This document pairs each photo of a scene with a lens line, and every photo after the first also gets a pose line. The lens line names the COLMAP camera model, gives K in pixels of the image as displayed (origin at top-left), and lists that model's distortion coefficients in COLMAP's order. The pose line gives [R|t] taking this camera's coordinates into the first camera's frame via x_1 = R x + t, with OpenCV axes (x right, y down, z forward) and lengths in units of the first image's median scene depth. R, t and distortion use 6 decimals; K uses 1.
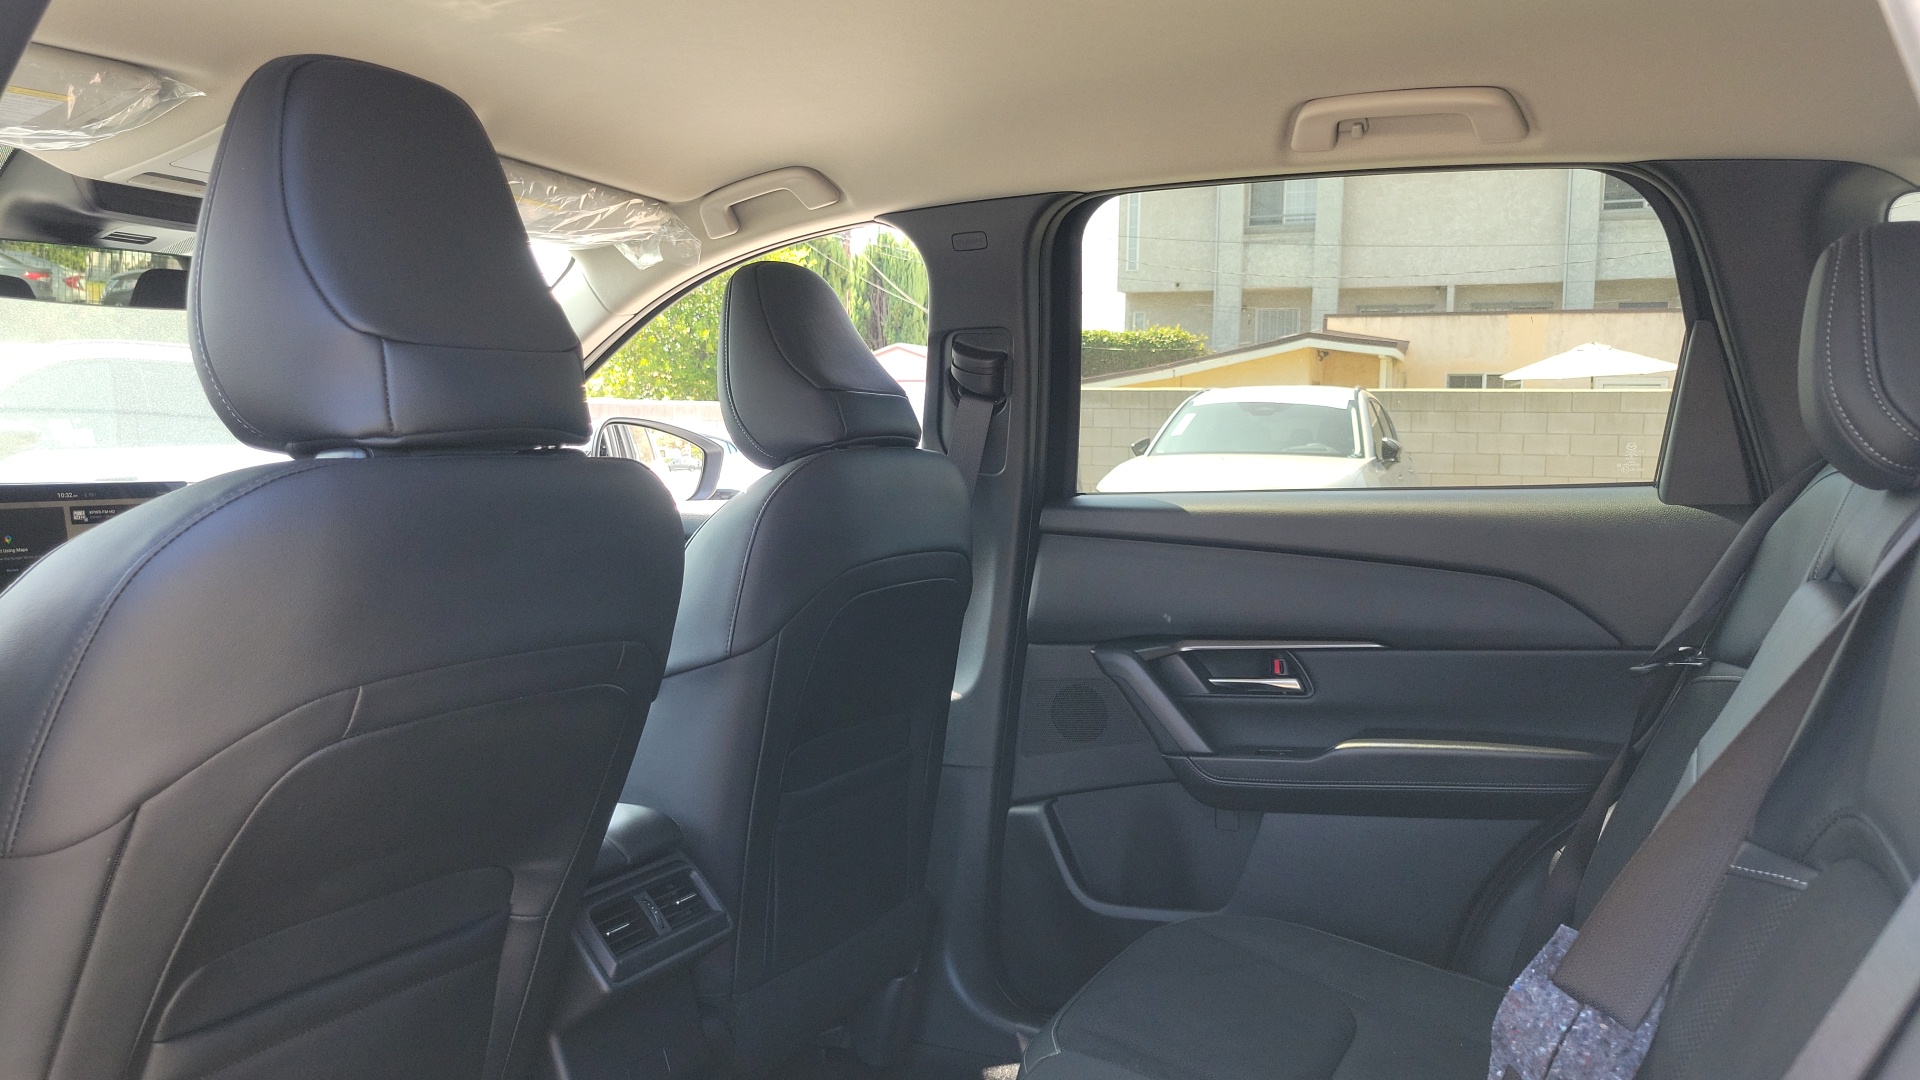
lens RADIAL K [[1474.4, 0, 984.9], [0, 1474.4, 612.3], [0, 0, 1]] dist [0.033155, -0.023827]
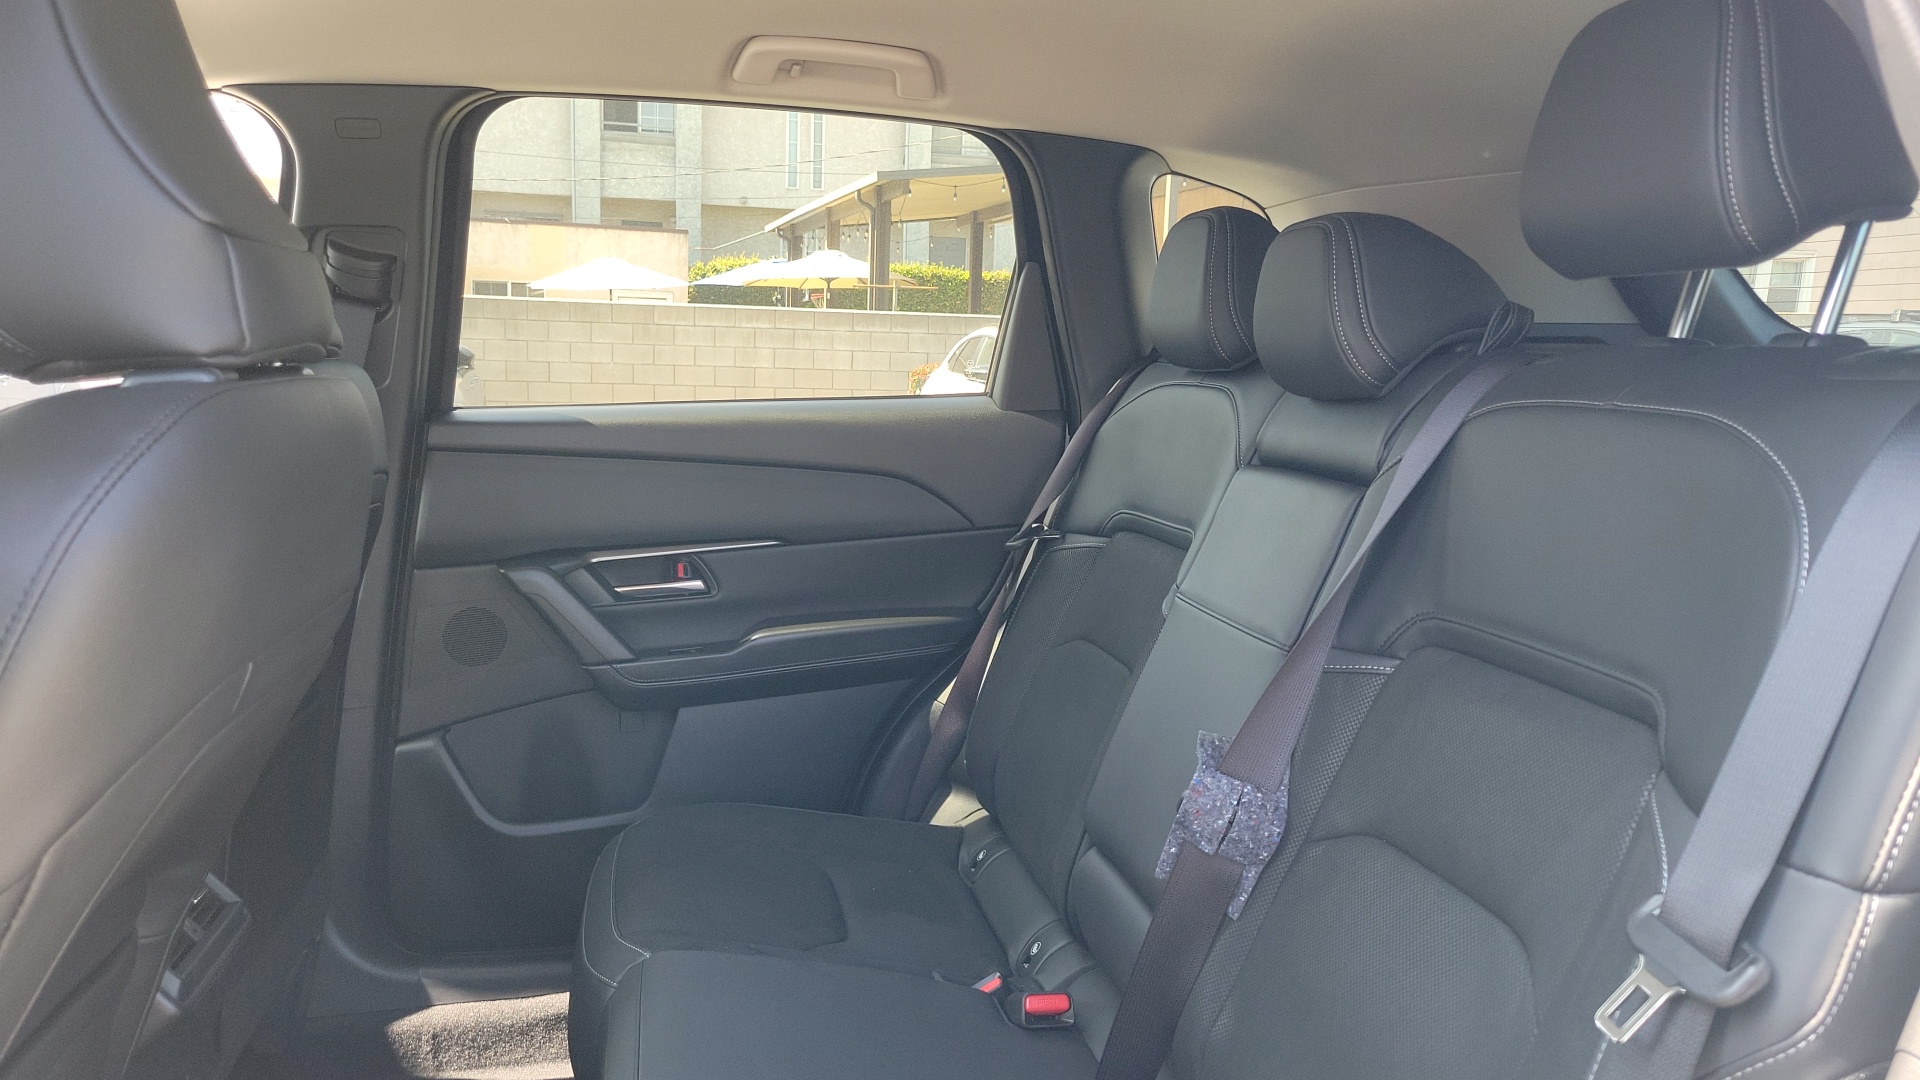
lens RADIAL K [[1474.4, 0, 921.2], [0, 1474.4, 614.1], [0, 0, 1]] dist [0.033155, -0.023827]
pose [[0.775960, -0.102376, 0.622419, -0.327795], [0.061722, 0.994329, 0.086600, -0.012848], [-0.627756, -0.028781, 0.777878, 0.067607]]
